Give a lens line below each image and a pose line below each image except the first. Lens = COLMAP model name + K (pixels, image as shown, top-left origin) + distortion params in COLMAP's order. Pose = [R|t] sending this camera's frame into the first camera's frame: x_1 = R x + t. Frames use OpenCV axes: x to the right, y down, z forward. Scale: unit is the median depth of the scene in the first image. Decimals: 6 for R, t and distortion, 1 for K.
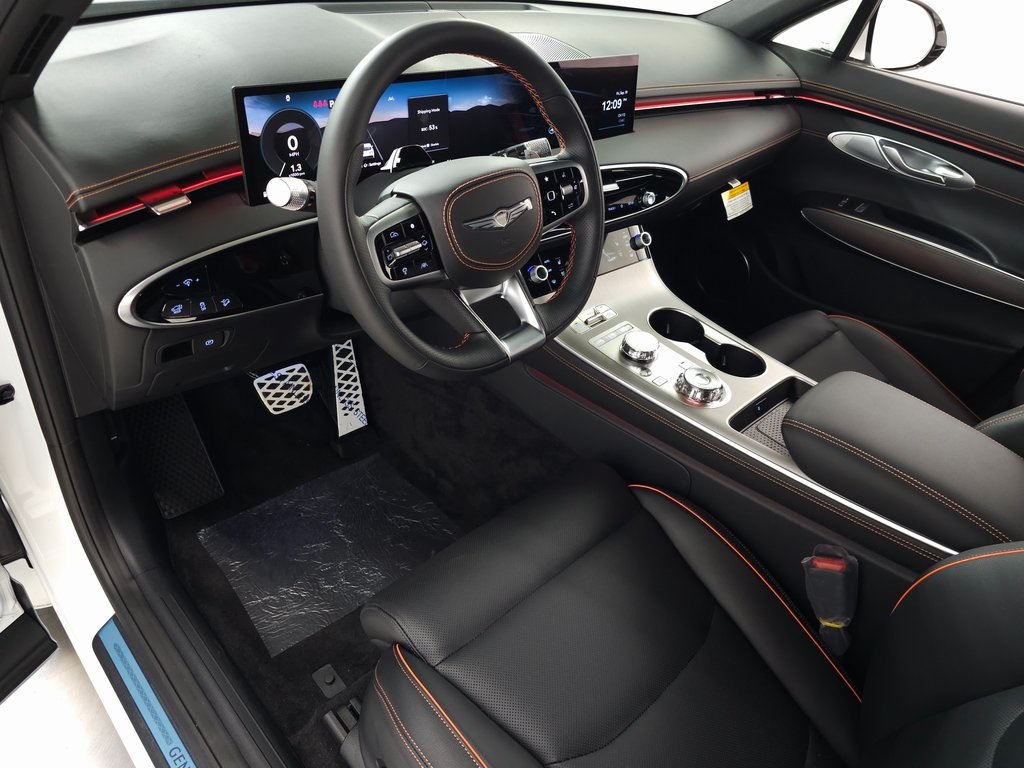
lens RADIAL K [[688.1, 0, 516.1], [0, 688.1, 382.7], [0, 0, 1]] dist [0.012622, -0.007960]
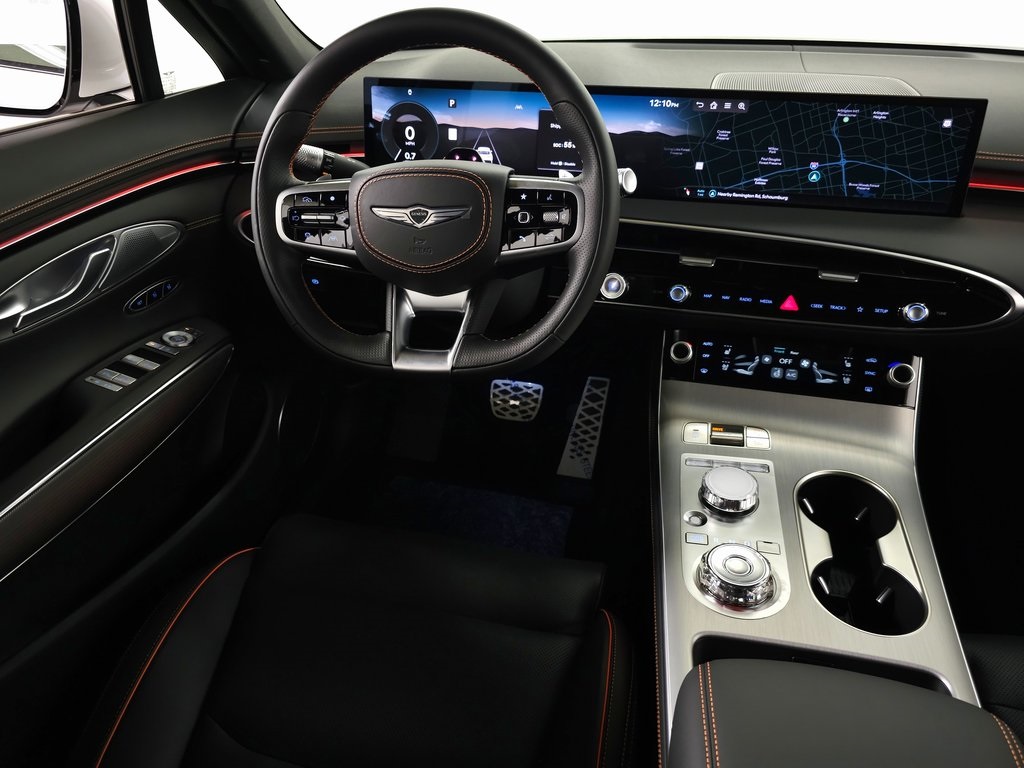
lens RADIAL K [[688.1, 0, 513.2], [0, 688.1, 383.8], [0, 0, 1]] dist [0.012622, -0.007960]
pose [[0.545935, 0.325725, -0.771919, 0.469292], [-0.440213, 0.895427, 0.066503, -0.082331], [0.712859, 0.303502, 0.632233, 0.334722]]
